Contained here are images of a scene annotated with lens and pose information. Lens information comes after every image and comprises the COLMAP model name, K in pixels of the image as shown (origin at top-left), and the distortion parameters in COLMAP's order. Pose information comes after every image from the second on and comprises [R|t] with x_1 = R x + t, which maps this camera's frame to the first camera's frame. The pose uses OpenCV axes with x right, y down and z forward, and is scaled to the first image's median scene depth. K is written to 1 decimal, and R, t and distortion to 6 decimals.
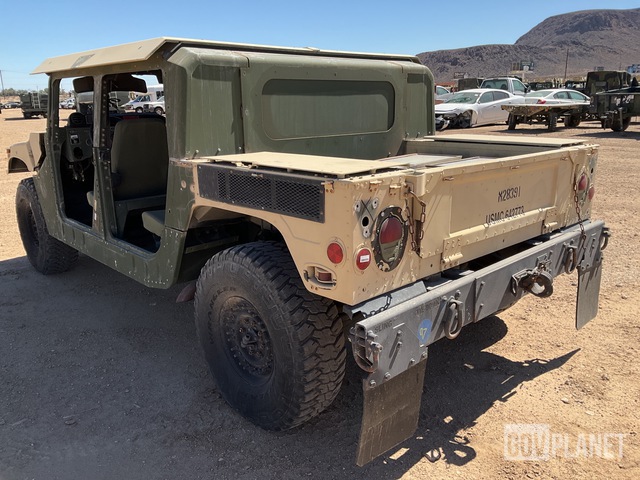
lens RADIAL K [[525.5, 0, 331.1], [0, 525.5, 236.7], [0, 0, 1]] dist [0.011161, -0.002217]
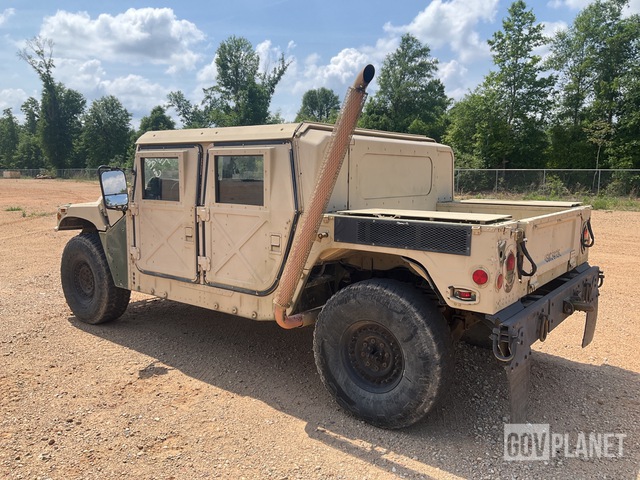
lens RADIAL K [[525.5, 0, 331.1], [0, 525.5, 236.7], [0, 0, 1]] dist [0.011161, -0.002217]
pose [[0.988007, 0.003134, 0.154379, -0.530256], [0.017074, 0.991446, -0.129396, 0.089369], [-0.153464, 0.130480, 0.979502, -0.294378]]
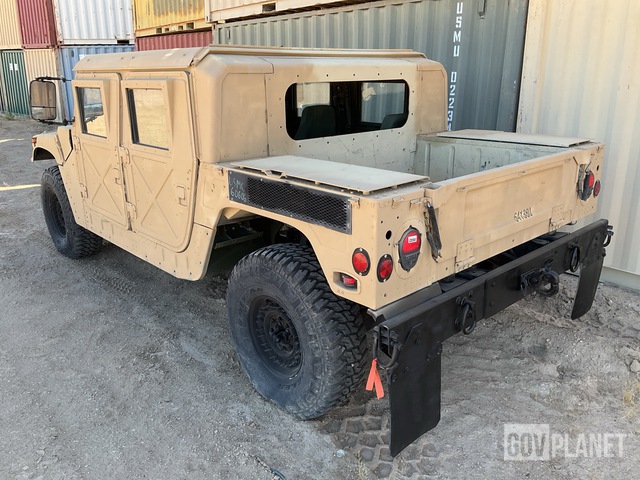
lens RADIAL K [[525.5, 0, 331.1], [0, 525.5, 236.7], [0, 0, 1]] dist [0.011161, -0.002217]
pose [[0.999947, 0.003591, -0.009624, -0.037928], [-0.003032, 0.998346, 0.057416, -0.074066], [0.009815, -0.057384, 0.998304, -0.083526]]
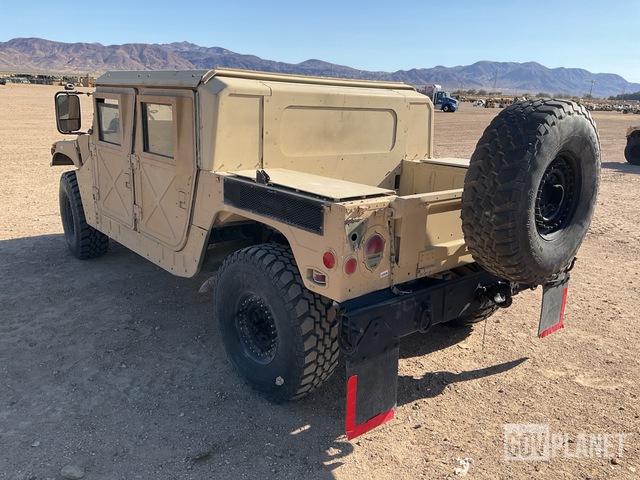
lens RADIAL K [[525.5, 0, 331.1], [0, 525.5, 236.7], [0, 0, 1]] dist [0.011161, -0.002217]
pose [[0.997691, 0.062005, -0.027705, 0.038739], [-0.061872, 0.998068, 0.005624, -0.028061], [0.028000, -0.003897, 0.999600, -0.228659]]
